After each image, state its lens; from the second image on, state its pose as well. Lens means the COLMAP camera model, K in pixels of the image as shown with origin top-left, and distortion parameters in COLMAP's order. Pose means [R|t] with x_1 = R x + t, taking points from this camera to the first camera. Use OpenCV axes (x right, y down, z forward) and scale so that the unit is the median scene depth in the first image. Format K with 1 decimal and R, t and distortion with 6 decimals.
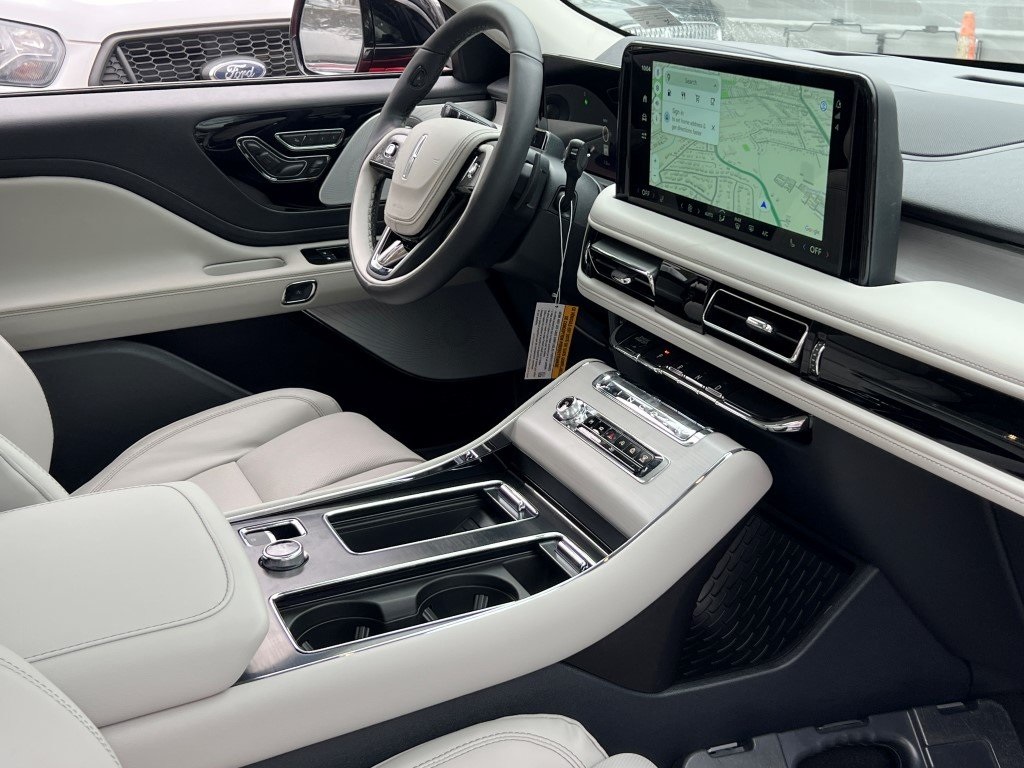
lens RADIAL K [[1196.5, 0, 512.0], [0, 1196.5, 384.0], [0, 0, 1]] dist [-0.000591, -0.000595]
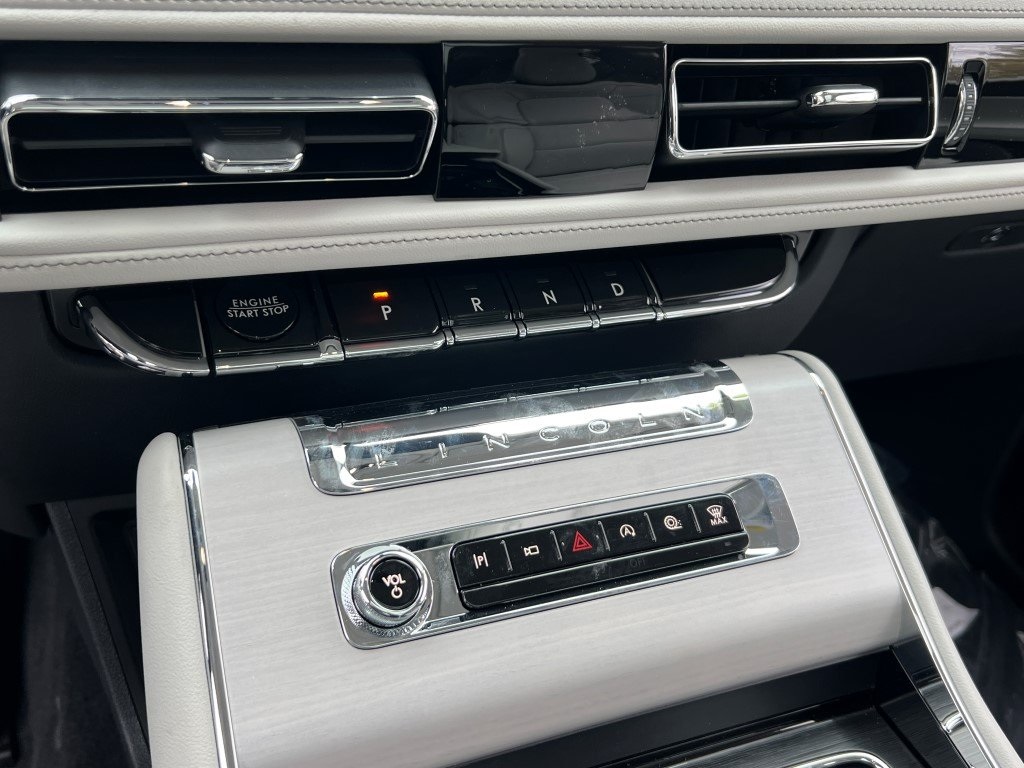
lens RADIAL K [[1008.9, 0, 512.0], [0, 1008.9, 384.0], [0, 0, 1]] dist [-0.002328, -0.001597]
pose [[0.080642, -0.536497, 0.840040, -0.171516], [0.255326, 0.825784, 0.502882, -0.172110], [-0.963486, 0.173931, 0.203574, 0.986969]]
